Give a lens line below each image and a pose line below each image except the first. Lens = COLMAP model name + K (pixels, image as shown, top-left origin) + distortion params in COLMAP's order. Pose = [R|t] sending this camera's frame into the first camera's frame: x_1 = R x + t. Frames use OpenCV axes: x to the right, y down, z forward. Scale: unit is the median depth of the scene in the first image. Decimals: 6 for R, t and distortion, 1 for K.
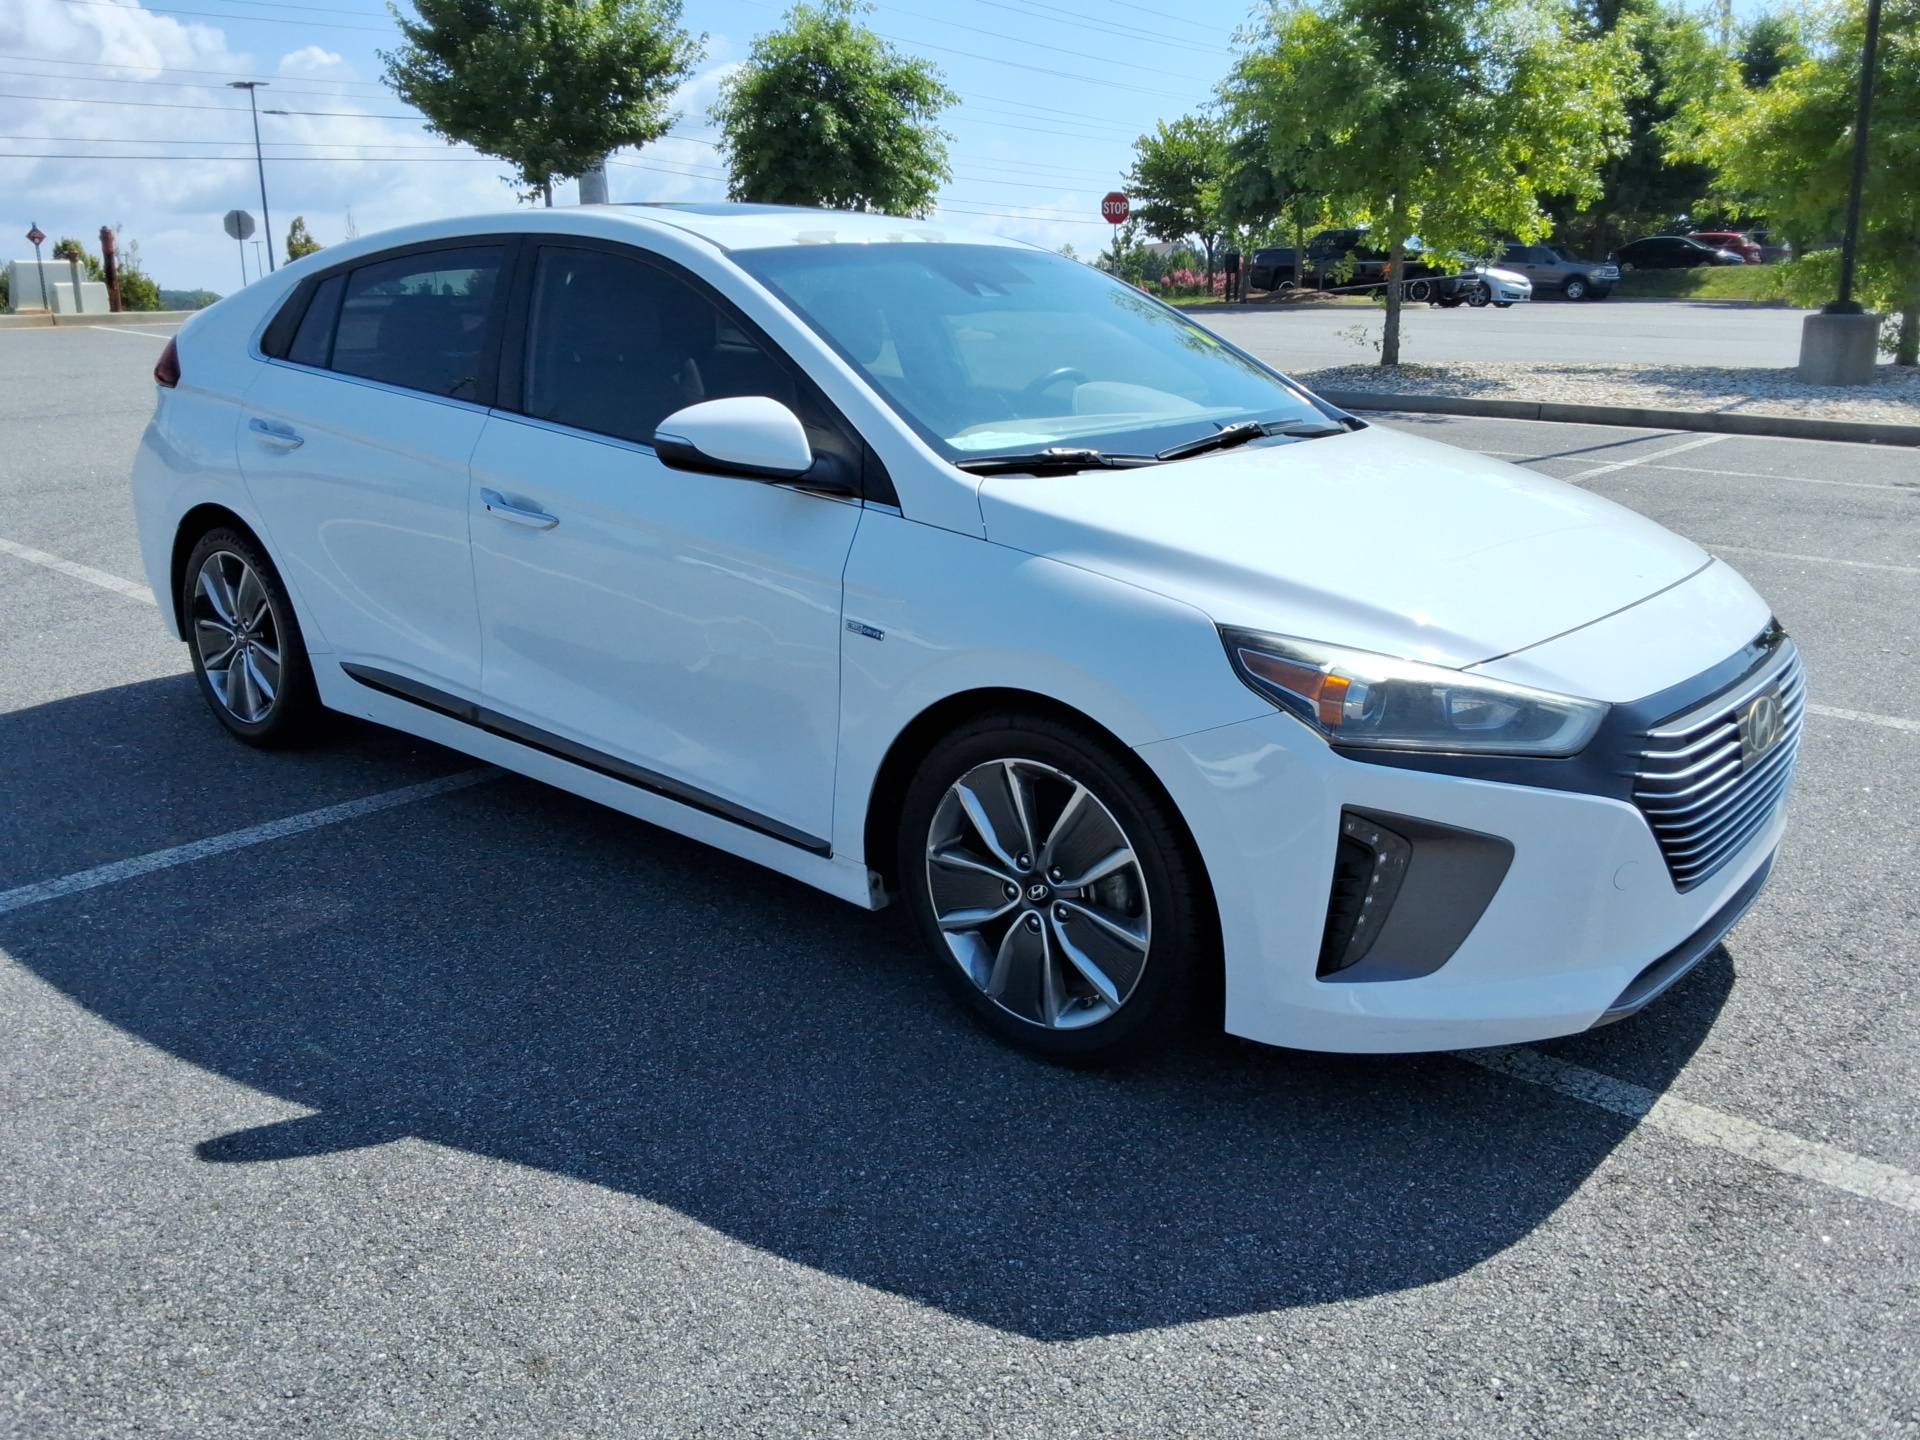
lens RADIAL K [[1568.7, 0, 981.3], [0, 1568.7, 710.9], [0, 0, 1]] dist [0.089795, -0.155701]
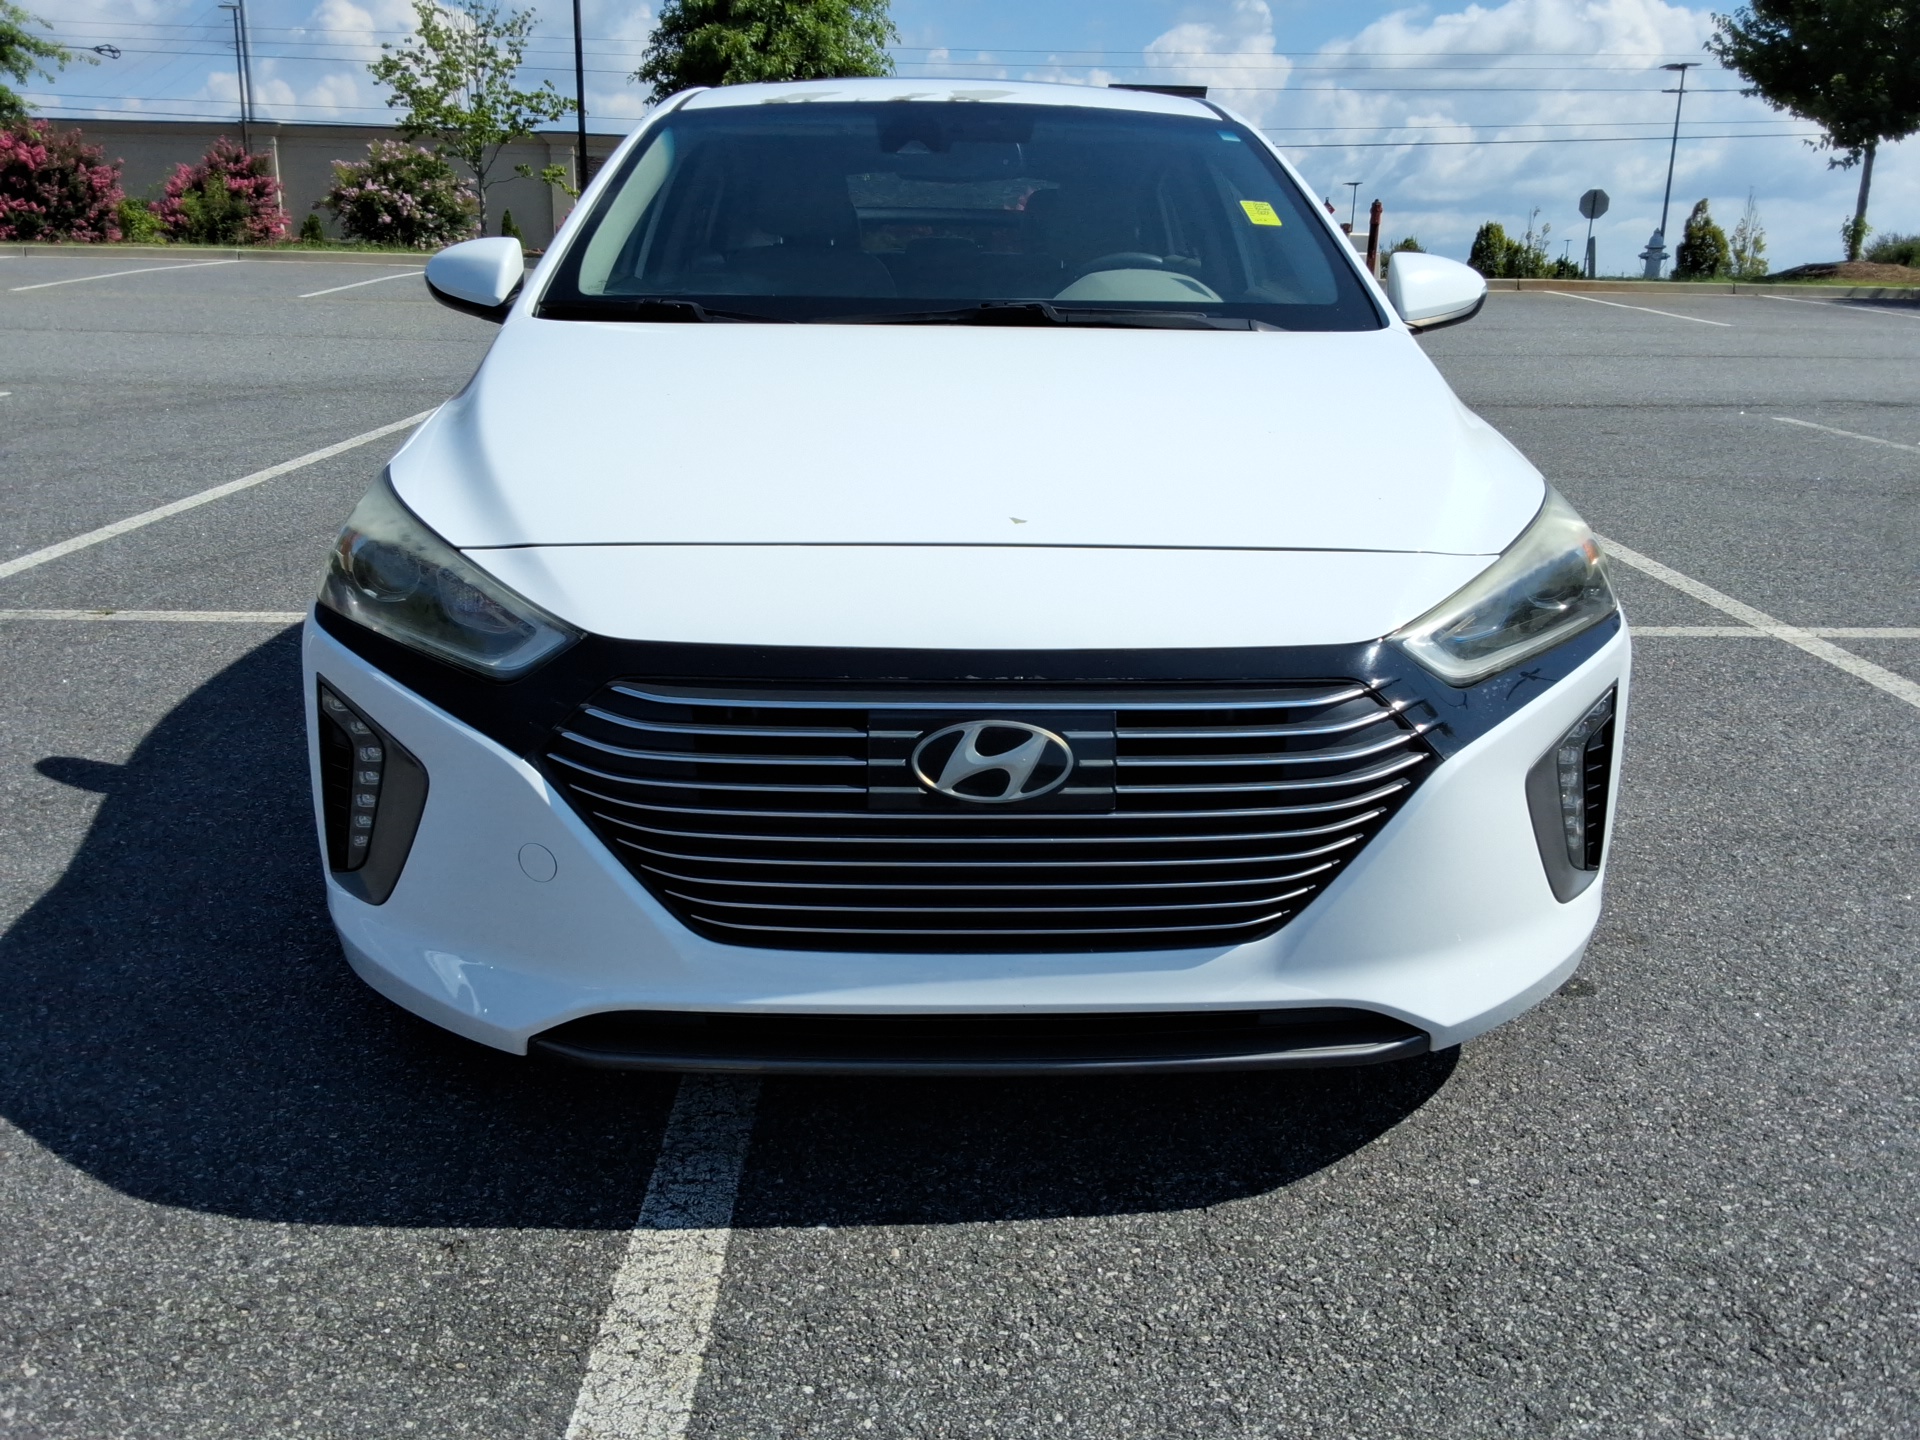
lens RADIAL K [[1568.7, 0, 981.3], [0, 1568.7, 710.9], [0, 0, 1]] dist [0.089795, -0.155701]
pose [[0.654307, 0.213696, -0.725408, 0.112301], [-0.210538, 0.972794, 0.096671, -0.008085], [0.726331, 0.089473, 0.681497, 0.069015]]
